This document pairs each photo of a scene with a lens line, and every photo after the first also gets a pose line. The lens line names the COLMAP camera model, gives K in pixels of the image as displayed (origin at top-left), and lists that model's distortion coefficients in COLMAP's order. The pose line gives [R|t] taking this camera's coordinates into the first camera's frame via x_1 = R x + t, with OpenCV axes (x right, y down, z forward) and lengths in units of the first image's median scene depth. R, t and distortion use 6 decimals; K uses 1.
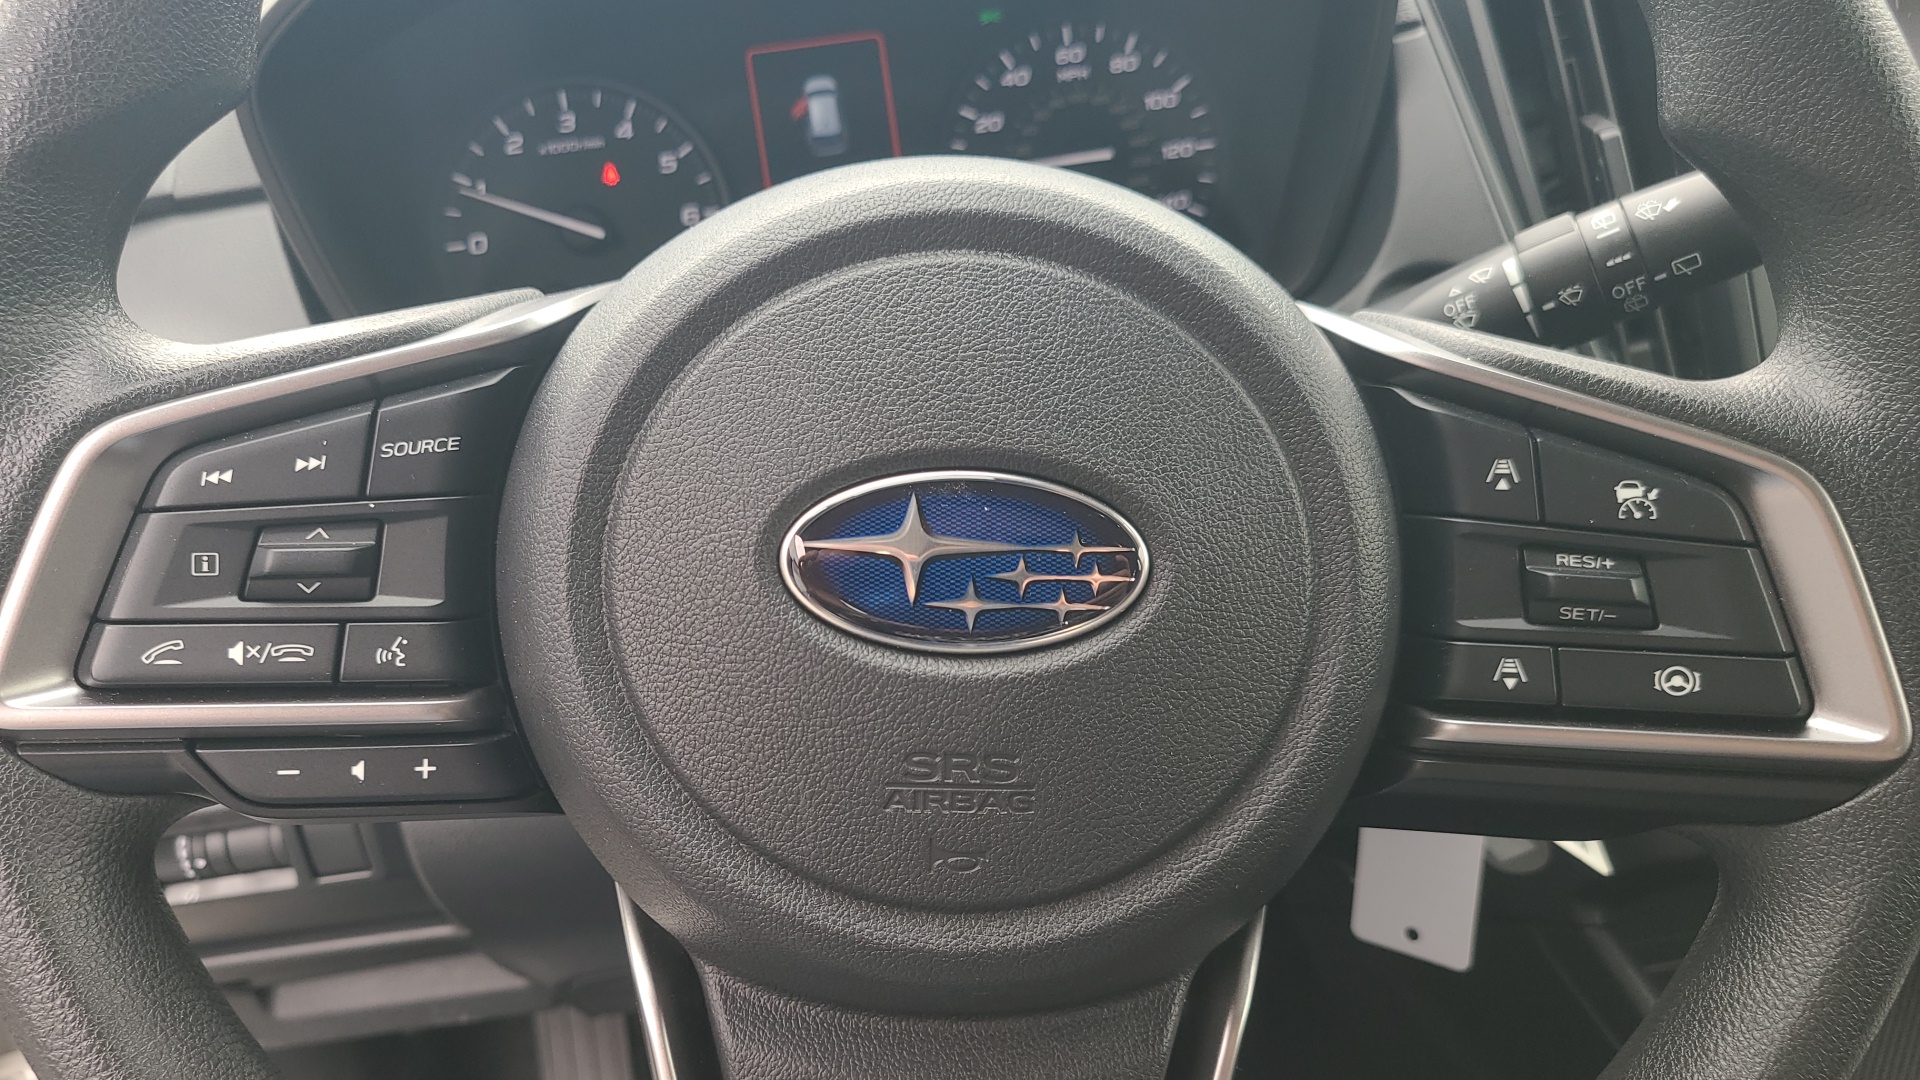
lens RADIAL K [[1508.4, 0, 960.0], [0, 1508.4, 540.0], [0, 0, 1]] dist [-0.007658, -0.005503]
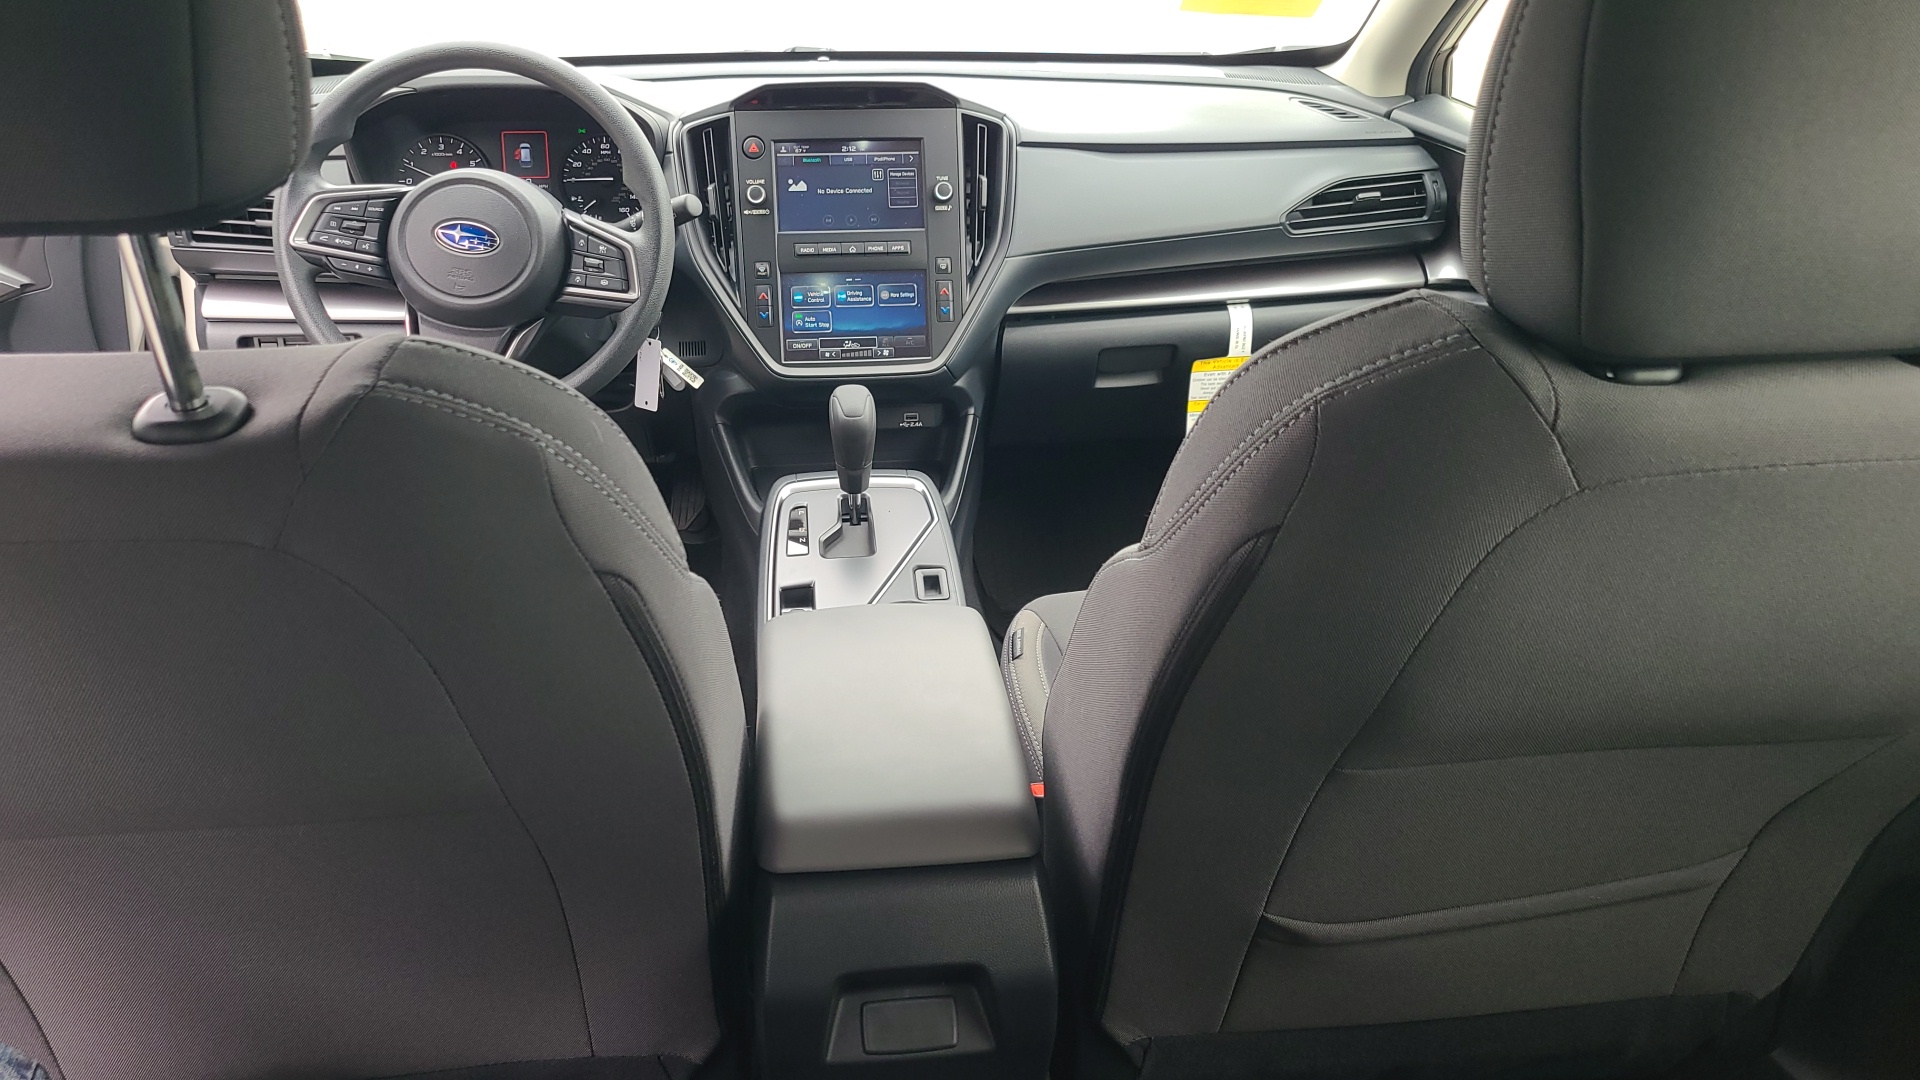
lens RADIAL K [[1408.4, 0, 960.0], [0, 1408.4, 540.0], [0, 0, 1]] dist [0.046690, -0.003959]
pose [[0.992316, 0.123497, 0.007598, 1.803900], [-0.123434, 0.992318, -0.008321, 0.889595], [-0.008567, 0.007319, 0.999937, -4.056369]]
